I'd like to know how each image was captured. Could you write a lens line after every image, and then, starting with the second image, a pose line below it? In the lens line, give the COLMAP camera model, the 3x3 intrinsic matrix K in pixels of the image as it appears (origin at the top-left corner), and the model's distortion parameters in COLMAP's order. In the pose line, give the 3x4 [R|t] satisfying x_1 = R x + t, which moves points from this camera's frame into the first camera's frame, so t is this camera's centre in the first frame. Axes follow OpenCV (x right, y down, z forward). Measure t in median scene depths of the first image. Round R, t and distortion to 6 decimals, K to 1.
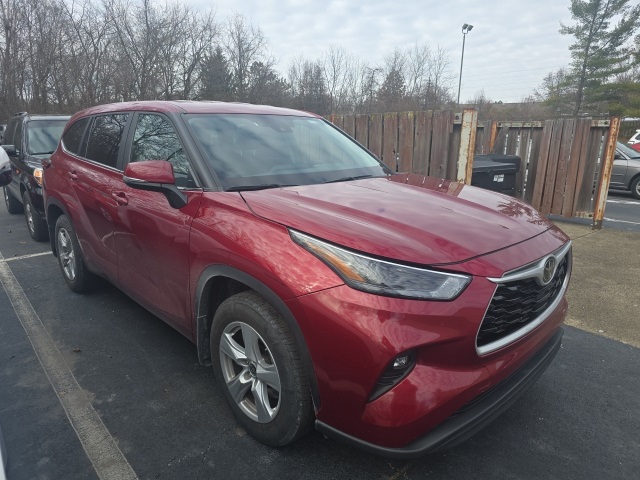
lens RADIAL K [[428.9, 0, 317.1], [0, 428.9, 239.7], [0, 0, 1]] dist [0.000576, 0.001520]
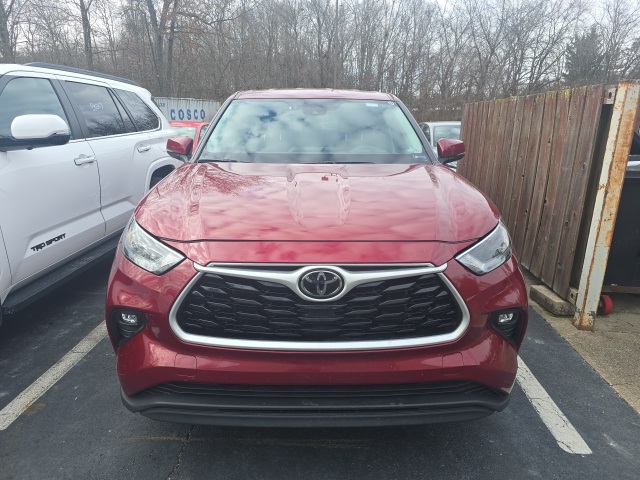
lens RADIAL K [[428.3, 0, 320.0], [0, 428.3, 240.0], [0, 0, 1]] dist [0.003177, -0.001626]
pose [[0.710875, 0.193367, -0.676214, 0.454066], [-0.179789, 0.979479, 0.091082, -0.030573], [0.679950, 0.056828, 0.731053, 0.168958]]
